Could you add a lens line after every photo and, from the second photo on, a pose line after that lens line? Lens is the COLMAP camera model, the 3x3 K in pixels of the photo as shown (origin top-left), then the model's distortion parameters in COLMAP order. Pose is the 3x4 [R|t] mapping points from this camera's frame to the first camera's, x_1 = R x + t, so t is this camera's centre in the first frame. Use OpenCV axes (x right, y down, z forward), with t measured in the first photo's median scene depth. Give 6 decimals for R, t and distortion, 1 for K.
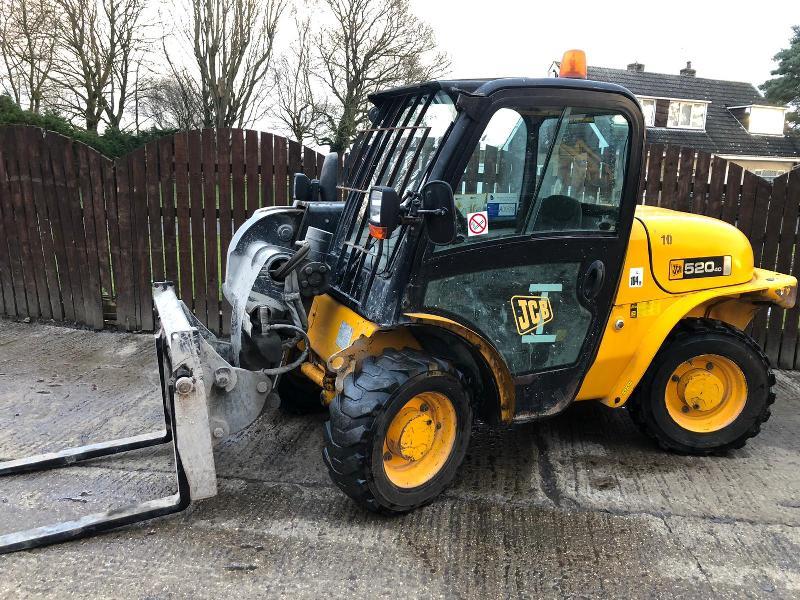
lens RADIAL K [[628.8, 0, 396.8], [0, 628.8, 304.2], [0, 0, 1]] dist [0.067593, -0.019915]
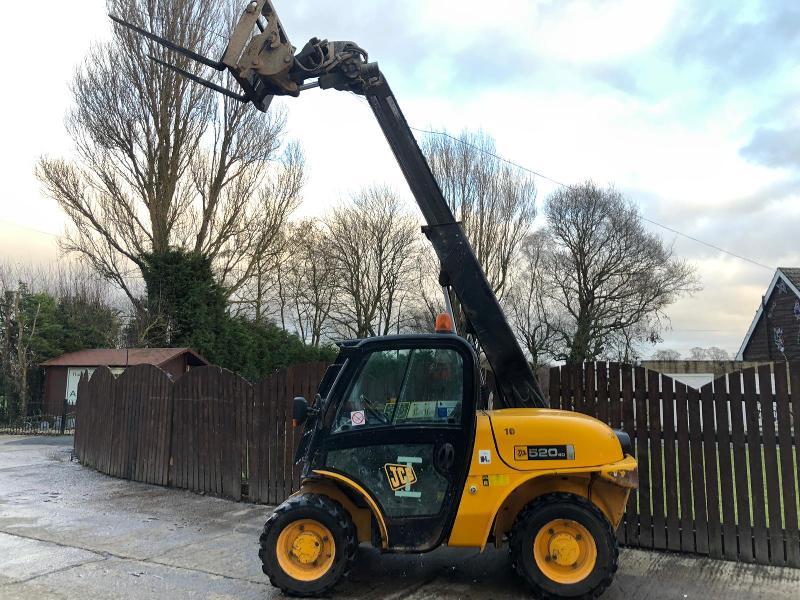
lens RADIAL K [[628.8, 0, 402.6], [0, 628.8, 305.6], [0, 0, 1]] dist [0.067593, -0.019915]
pose [[0.932448, -0.066447, -0.355141, 0.696946], [-0.054122, 0.946164, -0.319130, 0.098948], [0.357227, 0.316793, 0.878653, -0.454818]]
